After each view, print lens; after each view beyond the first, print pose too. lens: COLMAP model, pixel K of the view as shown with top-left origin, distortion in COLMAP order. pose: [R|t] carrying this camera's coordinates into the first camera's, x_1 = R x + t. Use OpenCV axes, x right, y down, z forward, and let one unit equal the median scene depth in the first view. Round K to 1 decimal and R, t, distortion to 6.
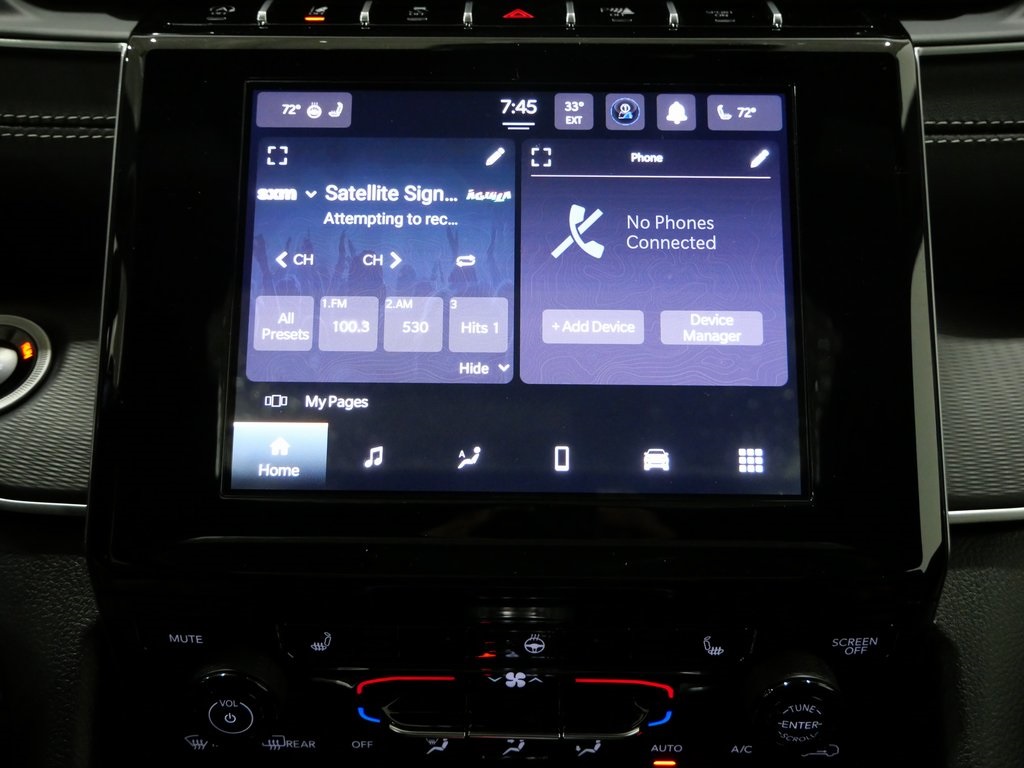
lens RADIAL K [[999.4, 0, 510.6], [0, 999.4, 383.1], [0, 0, 1]] dist [-0.000805, 0.000000]
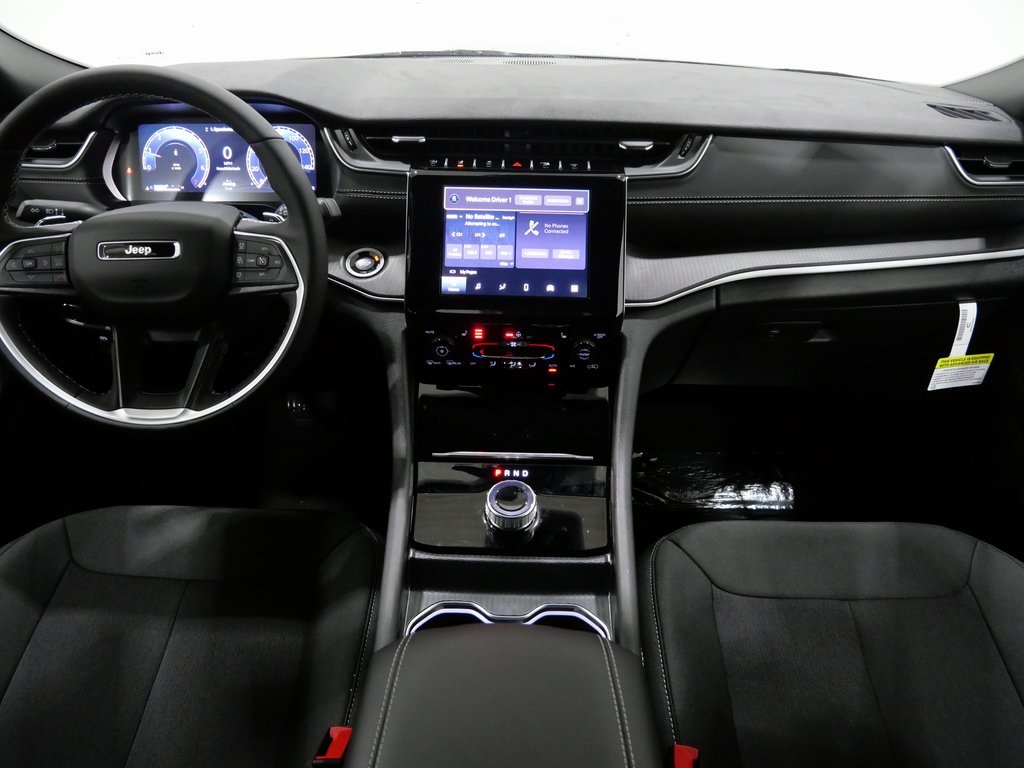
lens RADIAL K [[763.4, 0, 516.8], [0, 763.4, 386.0], [0, 0, 1]] dist [-0.029396, 0.014486]
pose [[0.999892, 0.014411, -0.002937, 0.027488], [-0.013989, 0.993534, 0.112674, 0.117339], [0.004542, -0.112621, 0.993628, -1.910525]]
